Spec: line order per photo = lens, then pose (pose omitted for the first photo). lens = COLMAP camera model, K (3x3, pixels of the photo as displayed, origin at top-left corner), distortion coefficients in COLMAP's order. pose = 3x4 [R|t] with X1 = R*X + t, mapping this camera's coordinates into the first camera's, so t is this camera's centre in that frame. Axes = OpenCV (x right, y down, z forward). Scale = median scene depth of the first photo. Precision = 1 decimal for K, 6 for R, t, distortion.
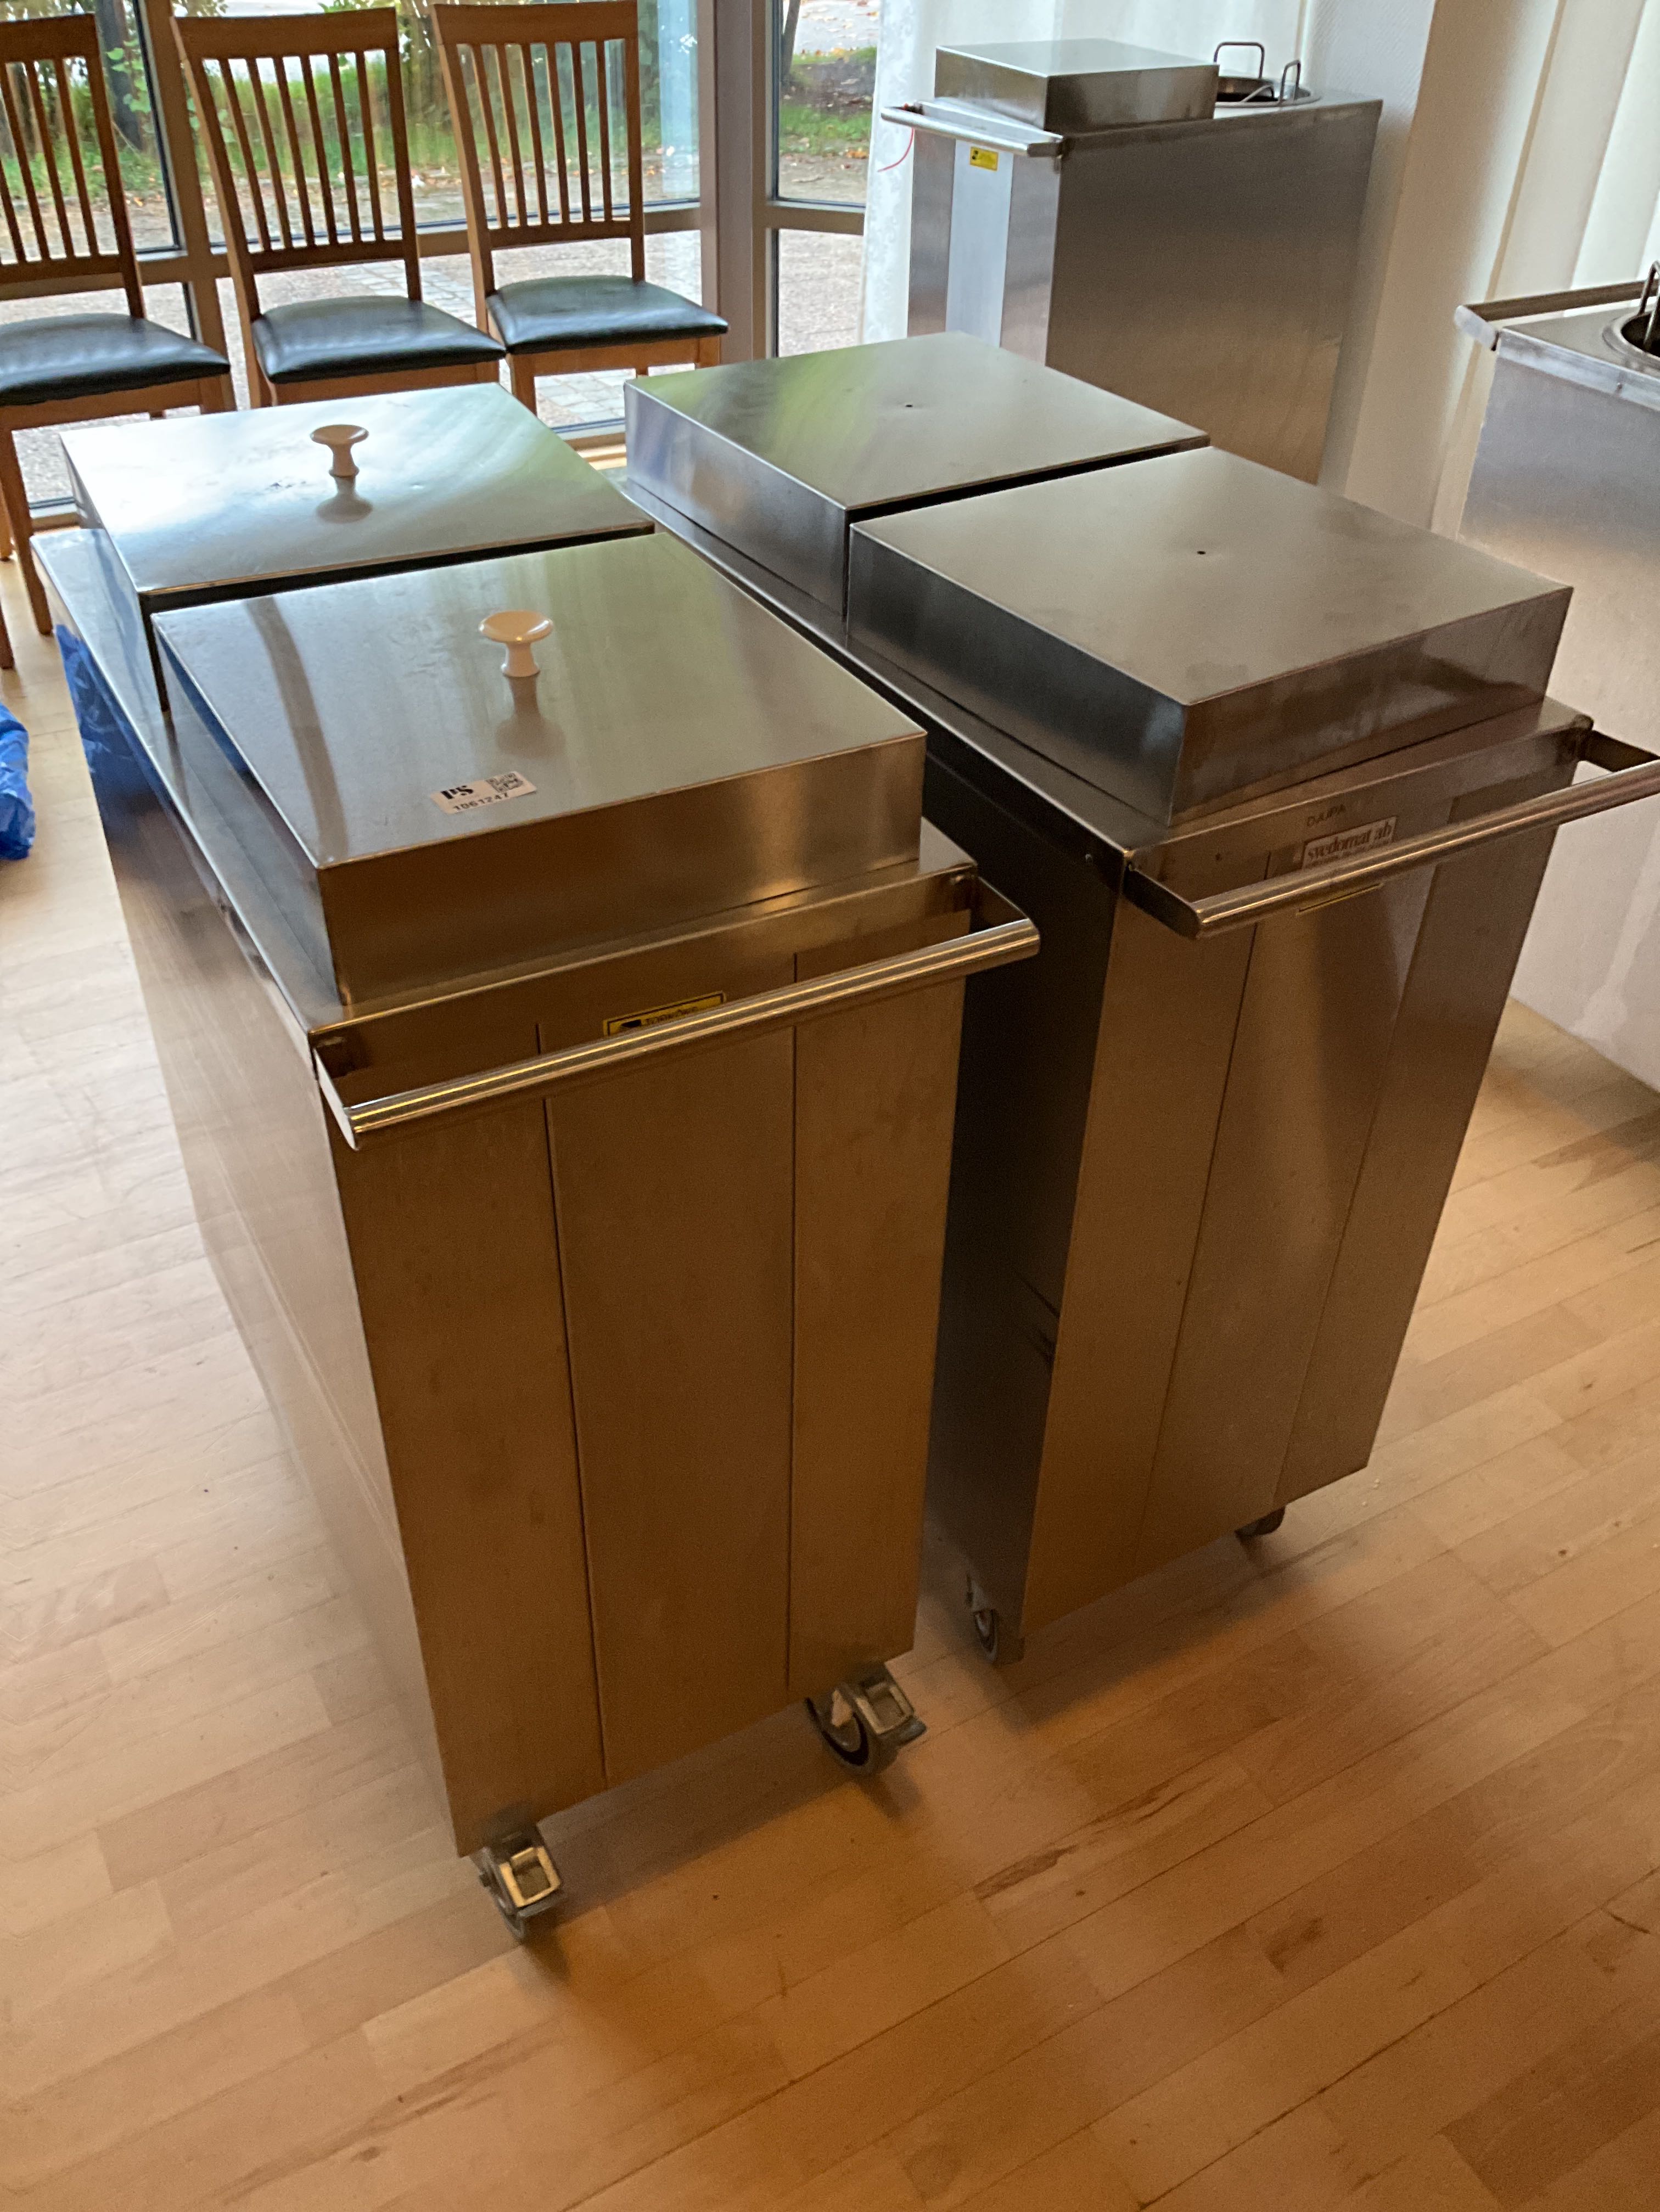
lens RADIAL K [[1853.2, 0, 832.2], [0, 1853.2, 1063.1], [0, 0, 1]] dist [-0.002344, -0.017091]
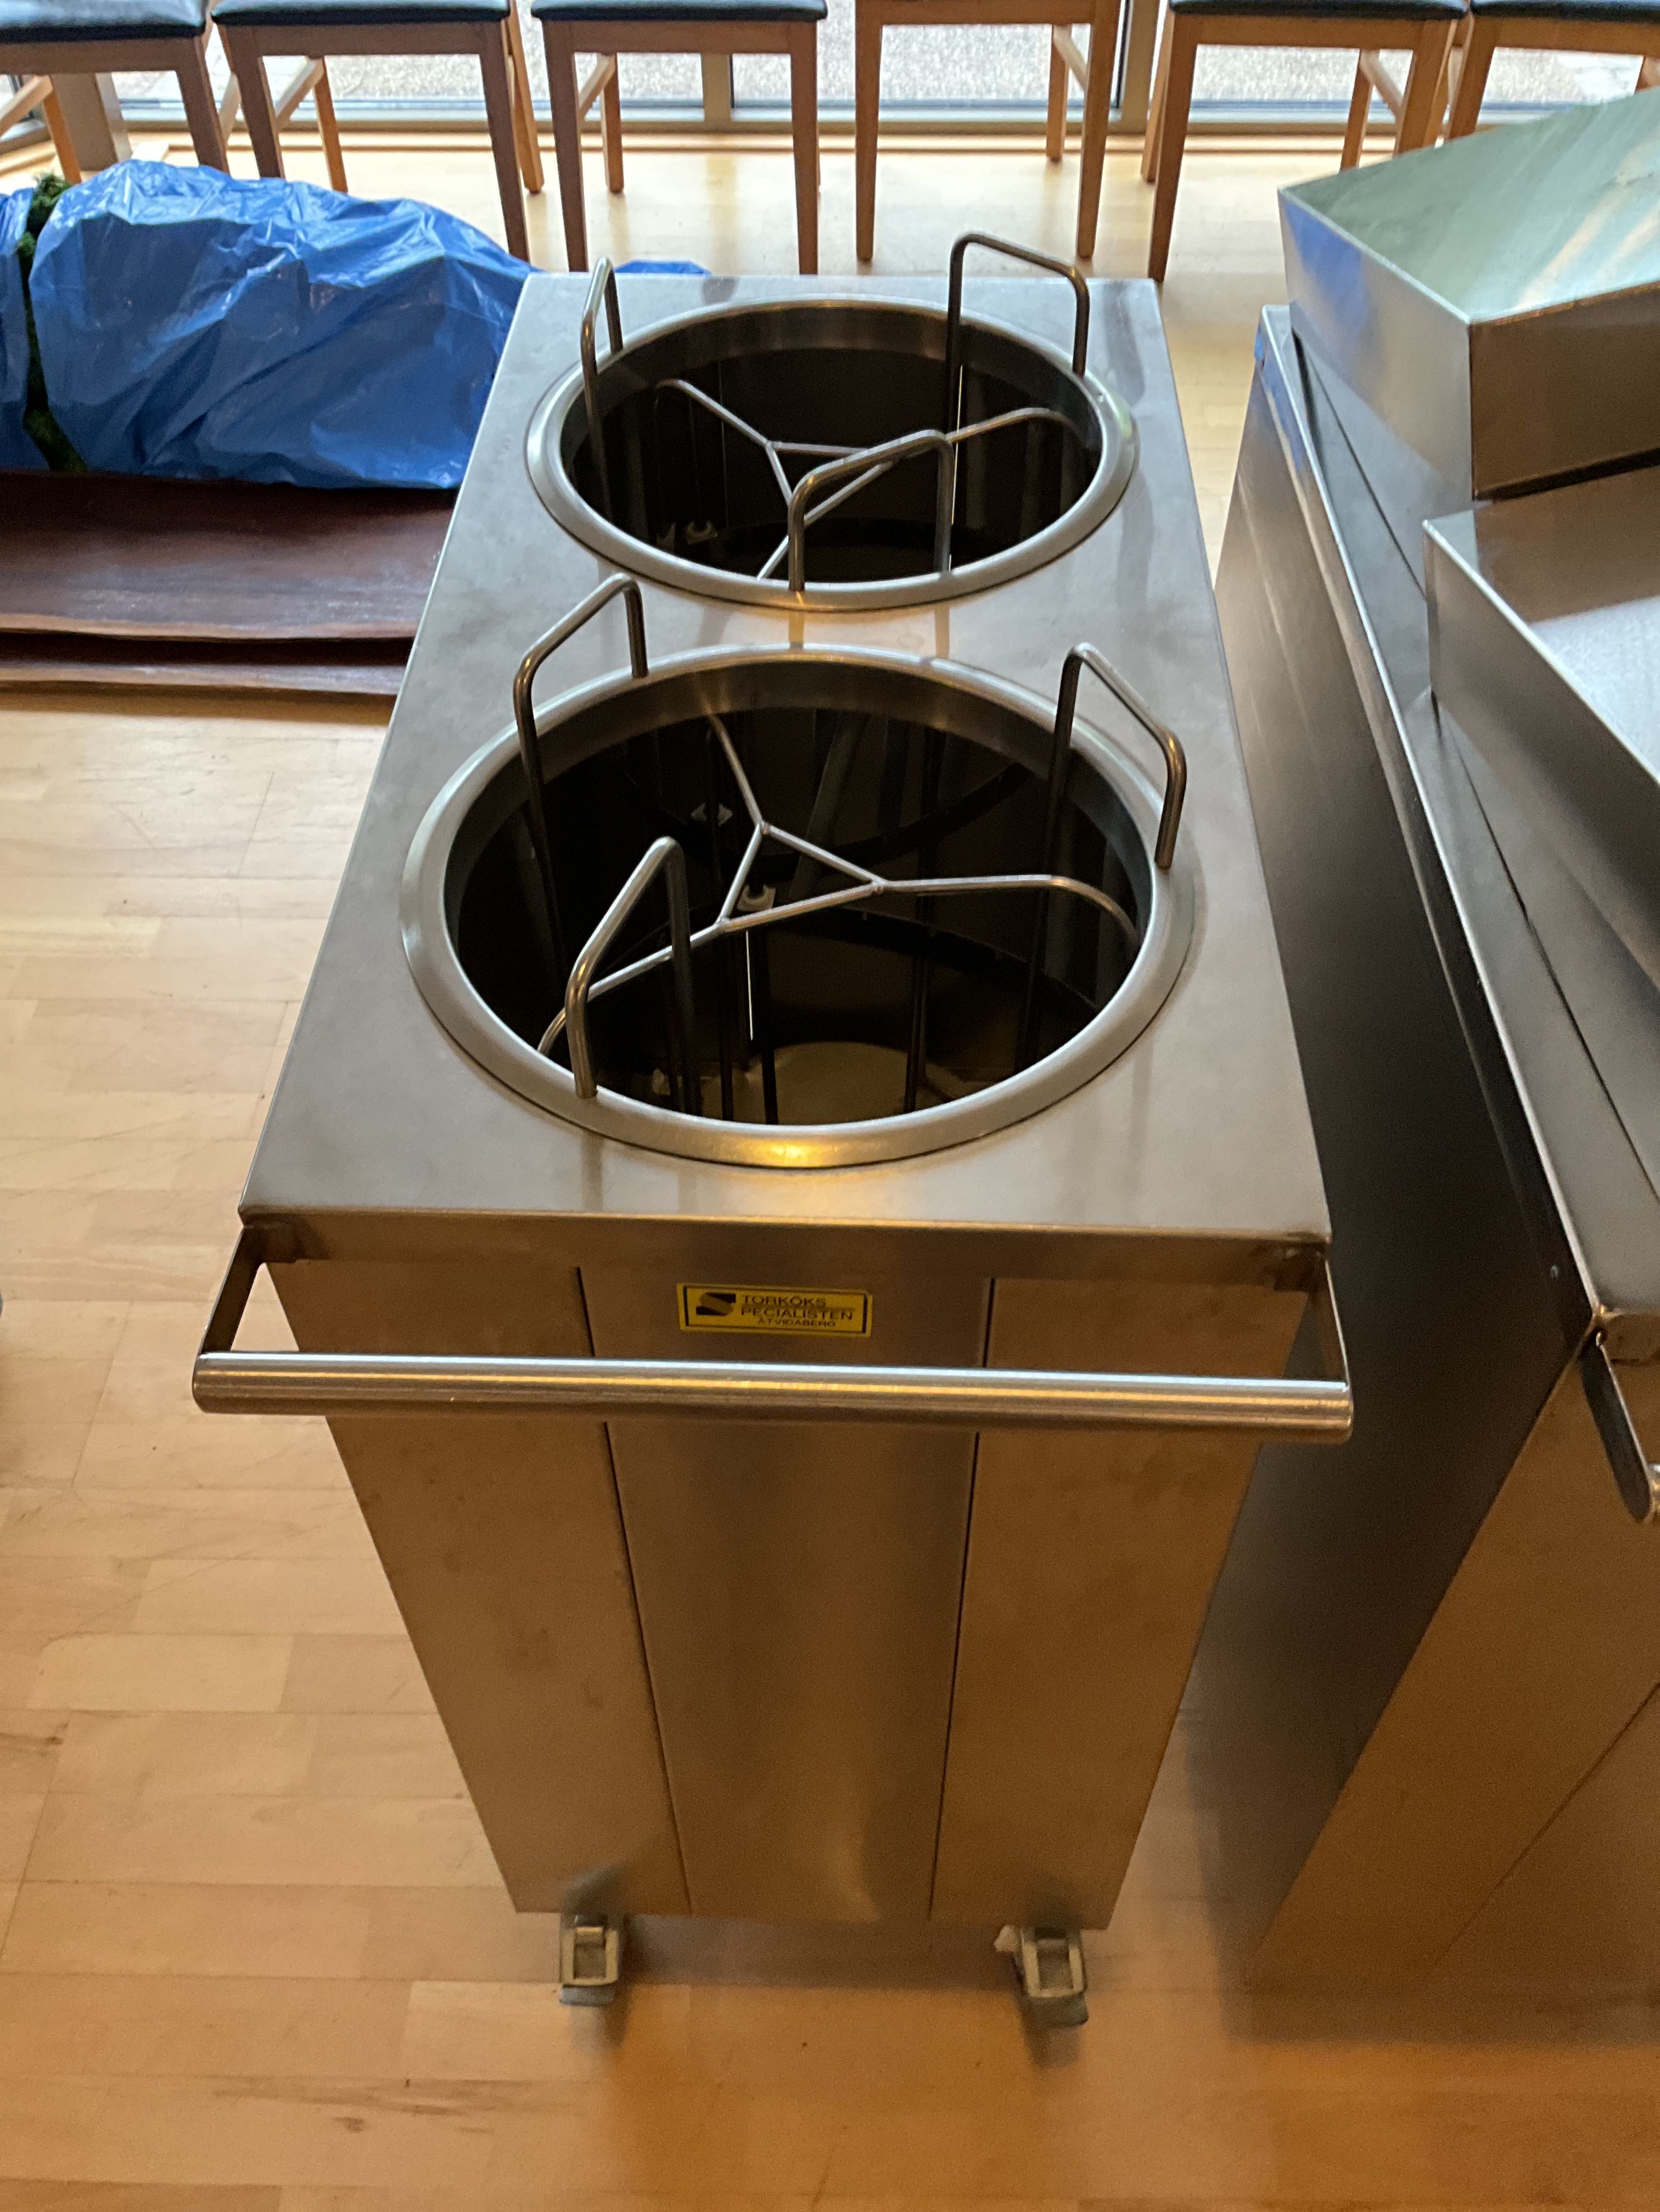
lens RADIAL K [[1882.0, 0, 830.0], [0, 1882.0, 1106.0], [0, 0, 1]] dist [-0.031066, 0.007730]
pose [[0.860378, 0.358857, -0.361900, 0.099313], [-0.277252, 0.925380, 0.258463, -0.176196], [0.427646, -0.122038, 0.895670, 0.246745]]
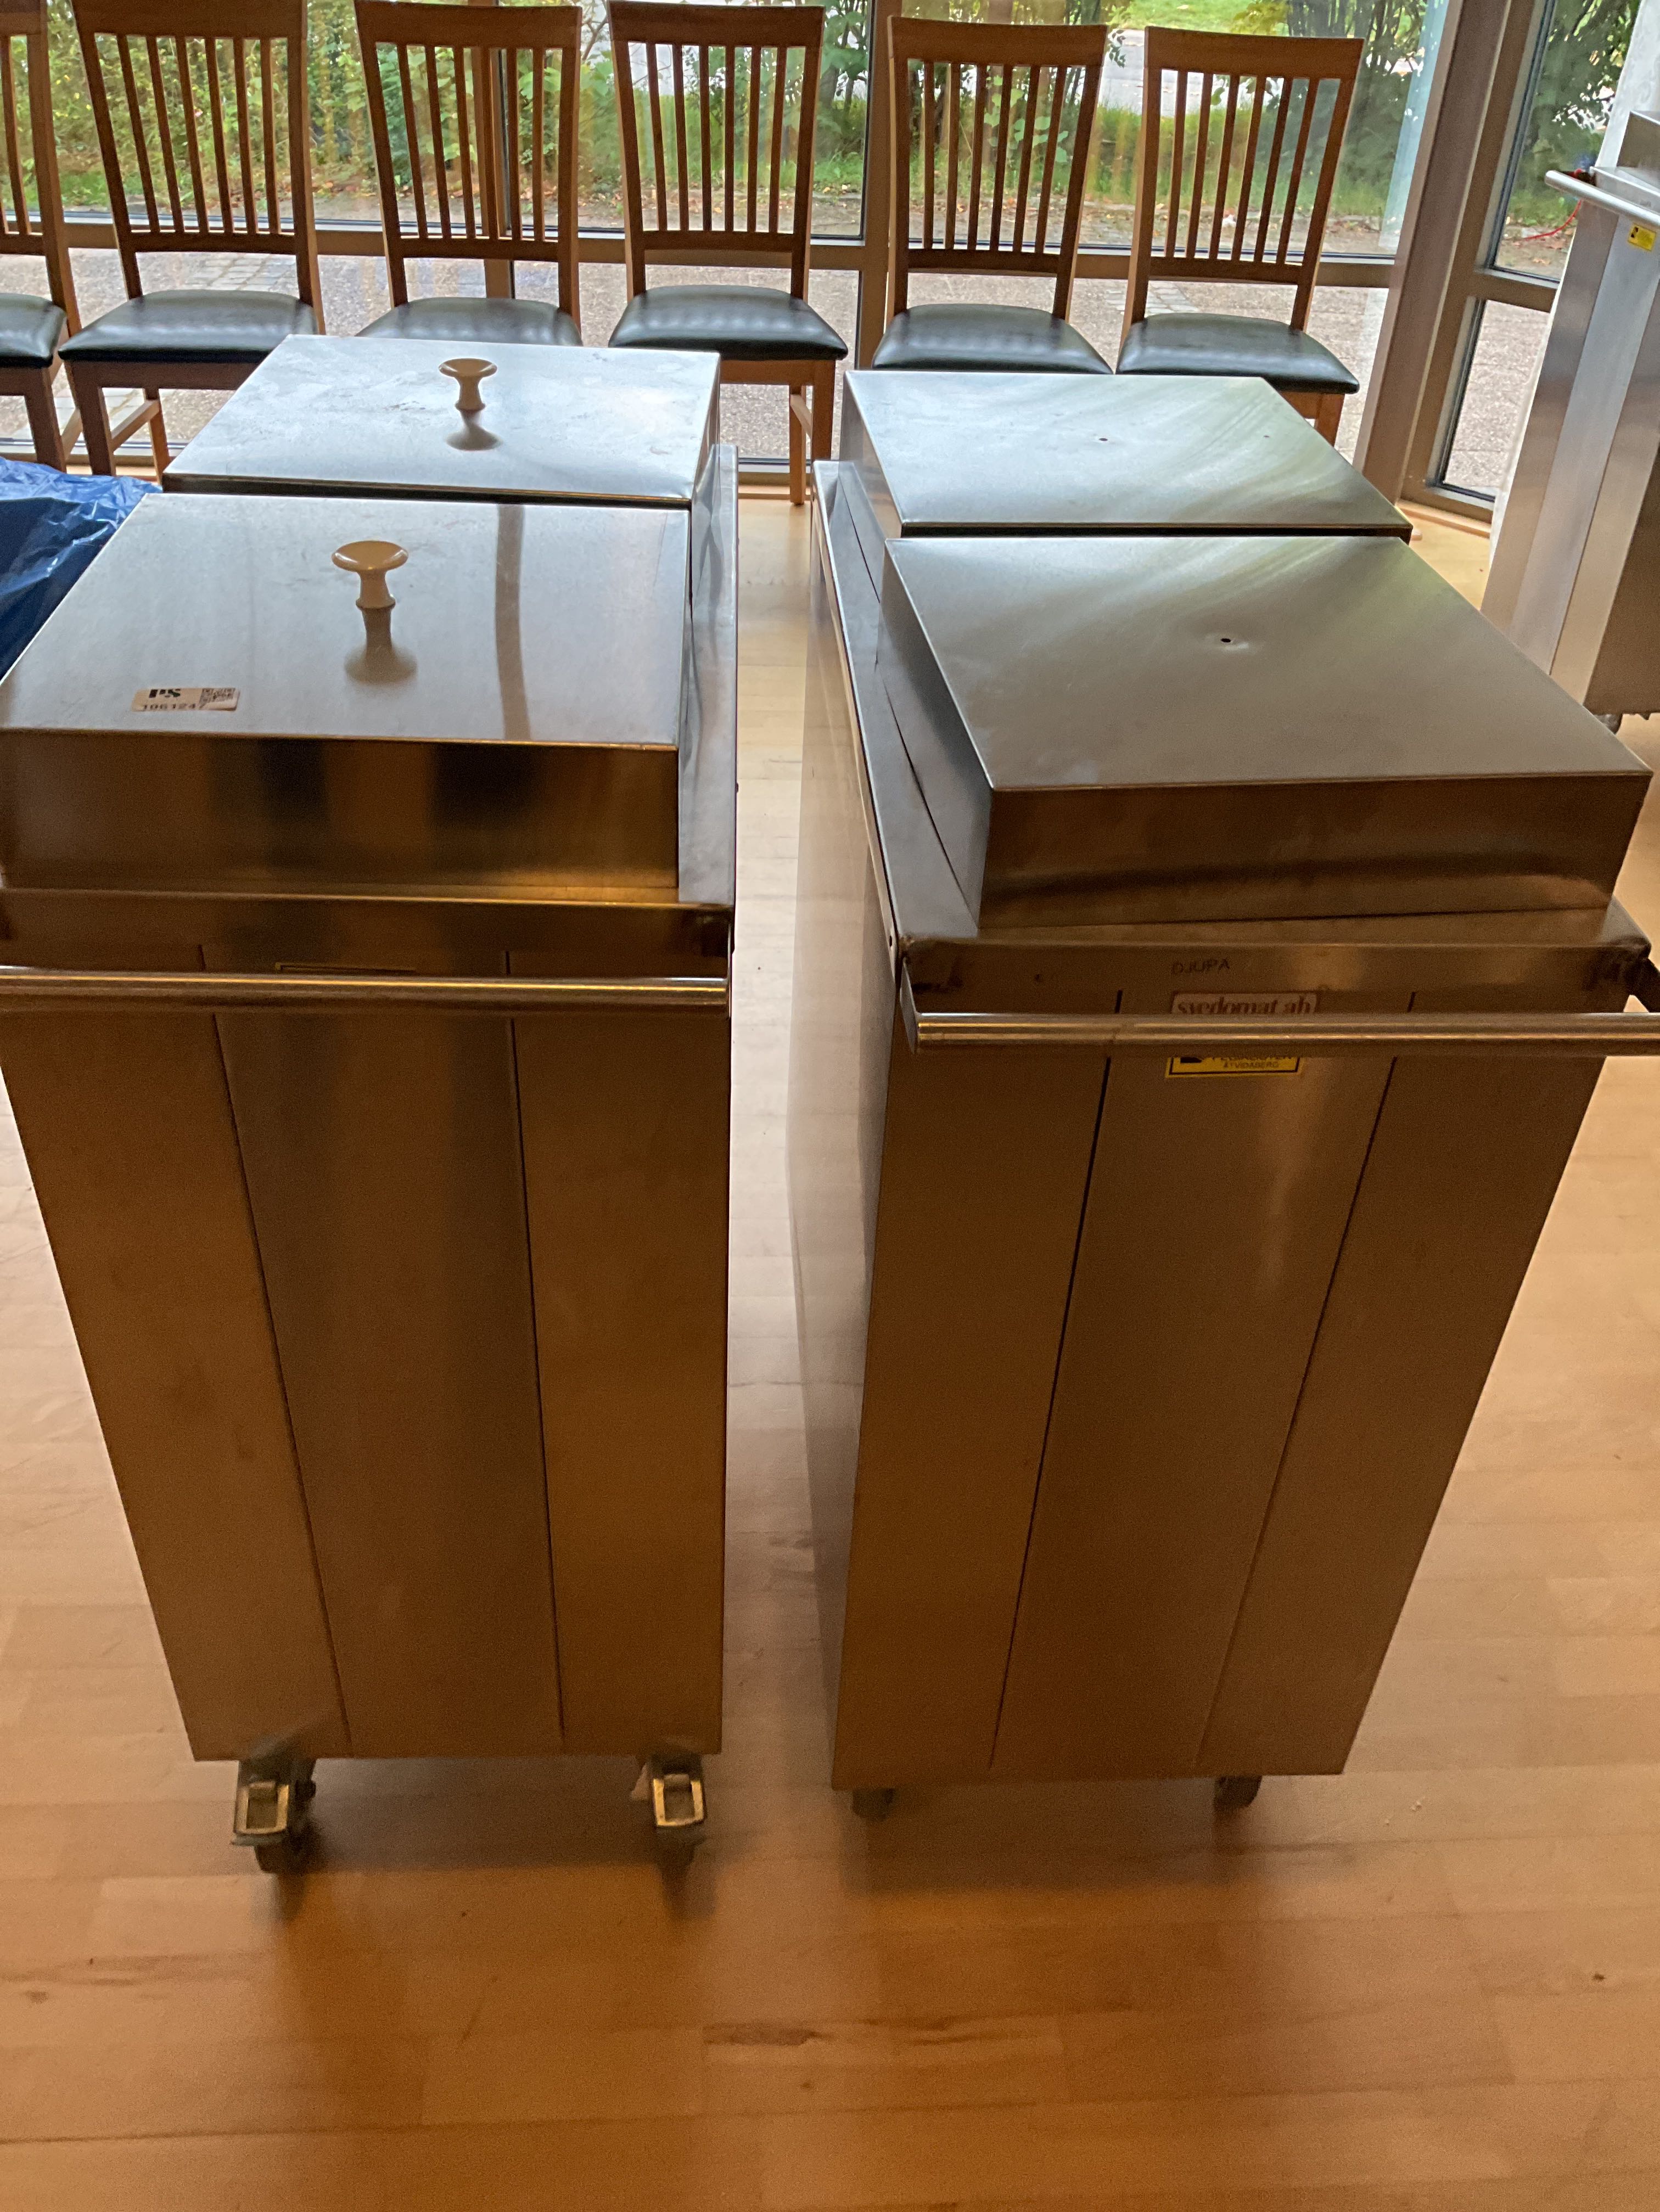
lens RADIAL K [[1855.7, 0, 842.2], [0, 1855.7, 1102.9], [0, 0, 1]] dist [-0.010222, -0.017952]
pose [[0.896552, 0.276387, -0.346129, 0.303427], [-0.278534, 0.959389, 0.044615, -0.048878], [0.344403, 0.056409, 0.937126, 0.129597]]
